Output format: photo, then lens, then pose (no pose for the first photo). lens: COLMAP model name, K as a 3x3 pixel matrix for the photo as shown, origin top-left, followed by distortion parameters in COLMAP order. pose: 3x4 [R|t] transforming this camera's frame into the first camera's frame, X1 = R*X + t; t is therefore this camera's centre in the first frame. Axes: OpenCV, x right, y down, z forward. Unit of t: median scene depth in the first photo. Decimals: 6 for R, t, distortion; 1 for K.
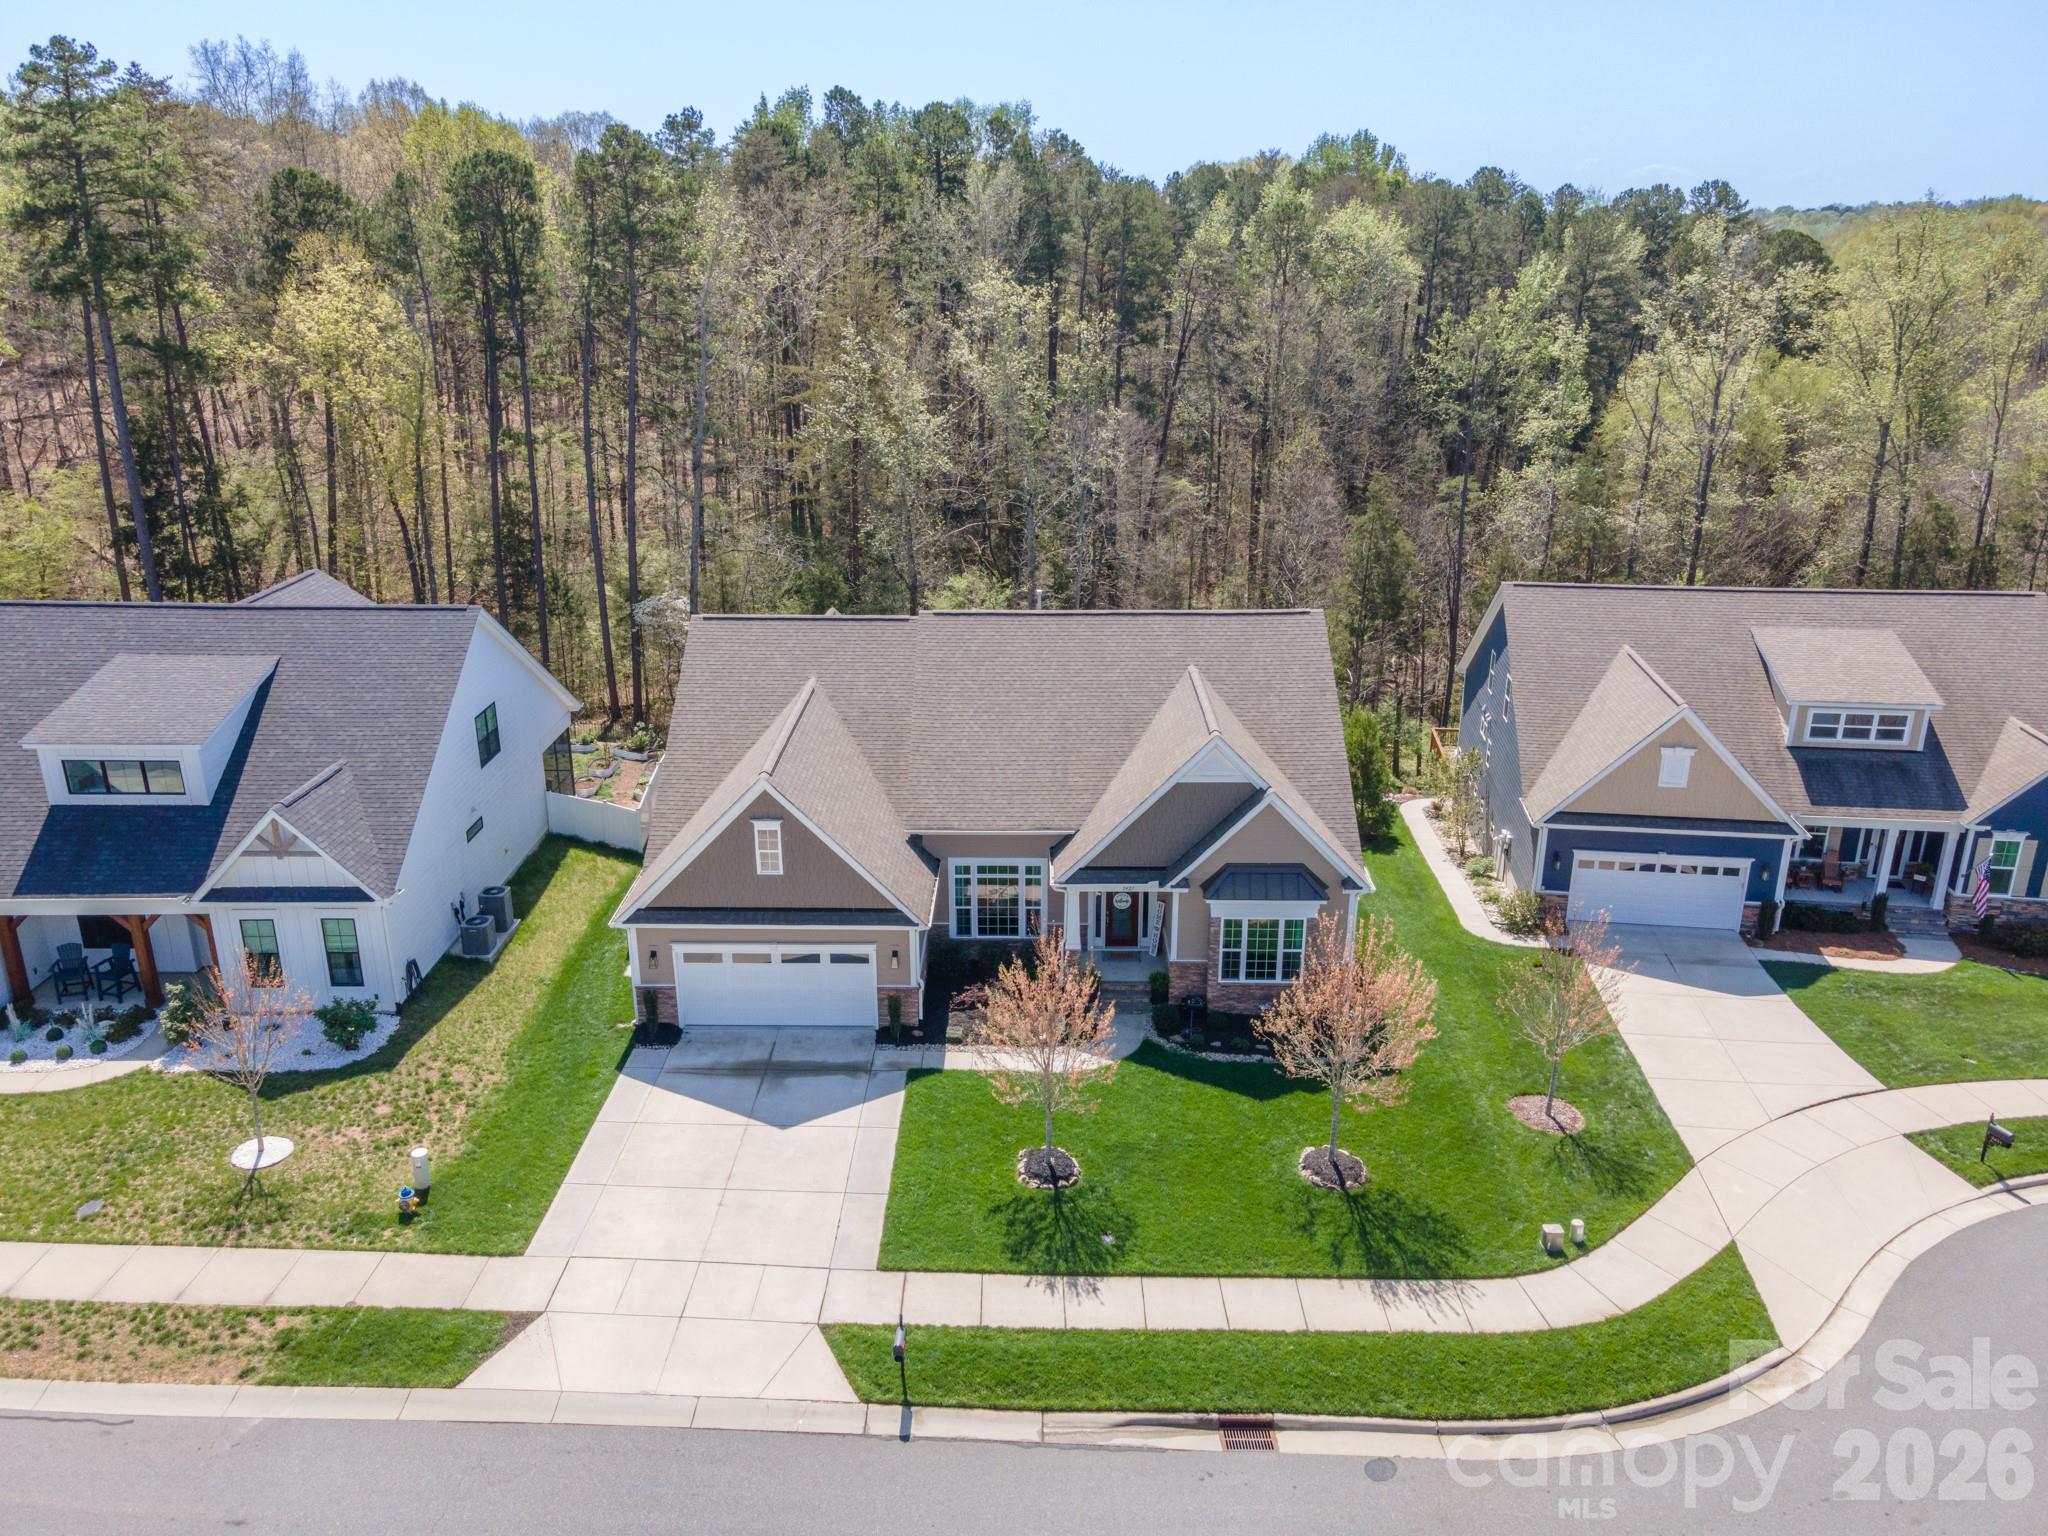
lens RADIAL K [[1491.5, 0, 1024.7], [0, 1491.5, 742.5], [0, 0, 1]] dist [0.023539, 0.081153]
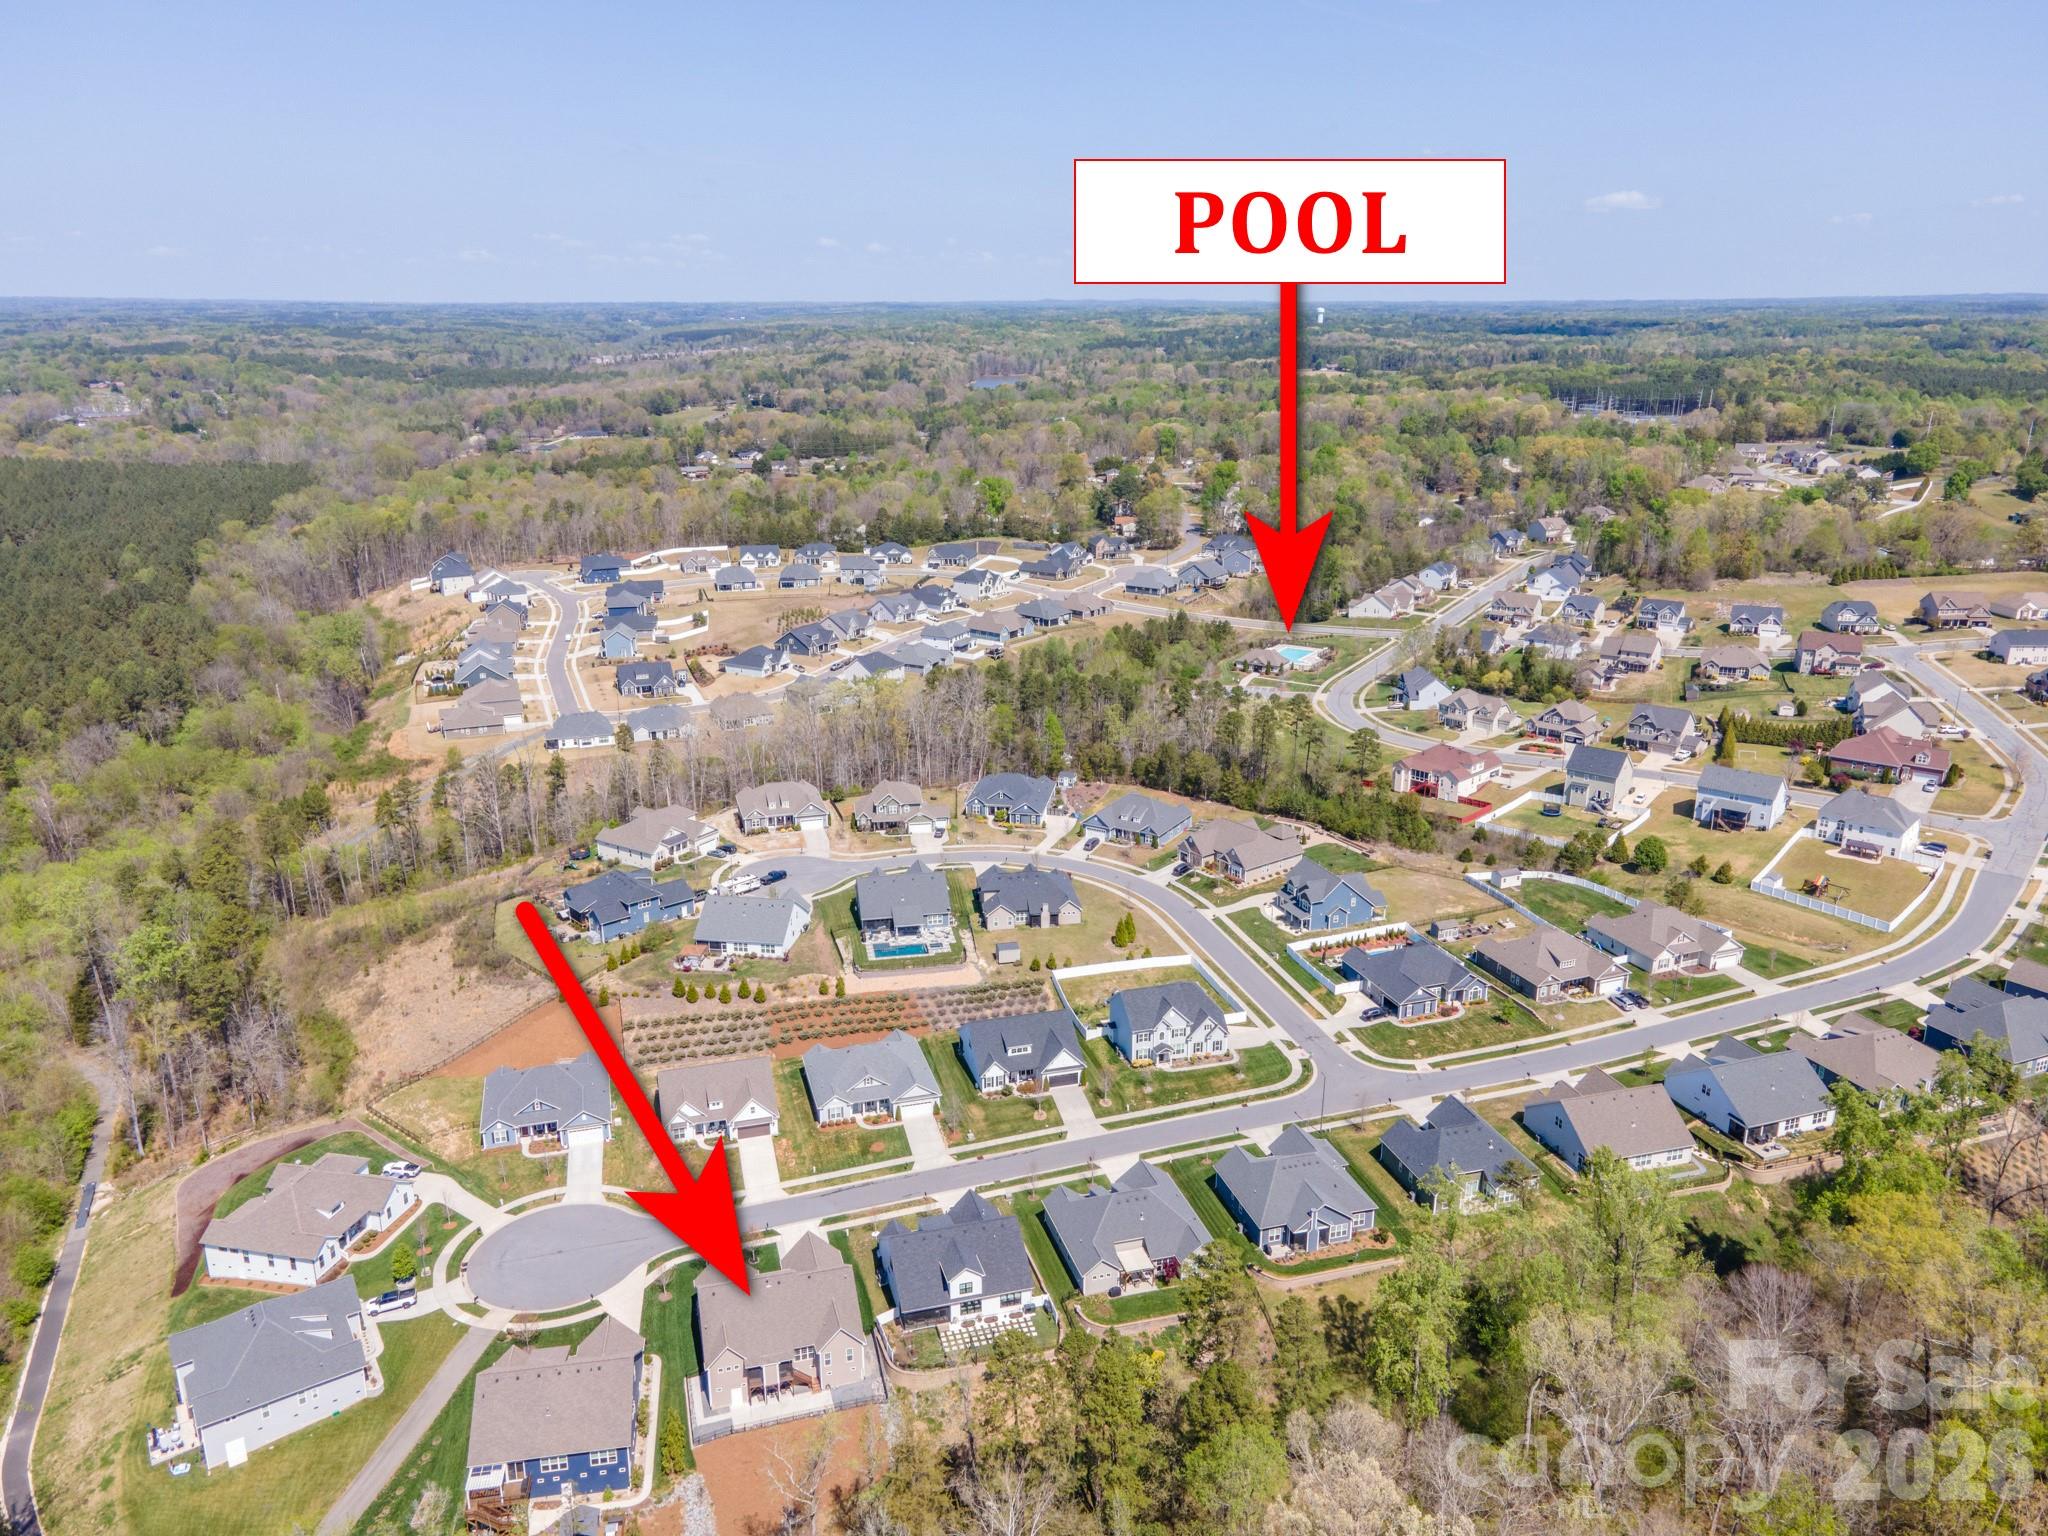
lens RADIAL K [[1450.2, 0, 1024.0], [0, 1450.2, 768.0], [0, 0, 1]] dist [0.019172, 0.041545]
pose [[-0.952063, 0.091251, -0.291973, 0.457347], [-0.101201, 0.806769, 0.582136, -4.359055], [0.288675, 0.583779, -0.758860, 4.115892]]
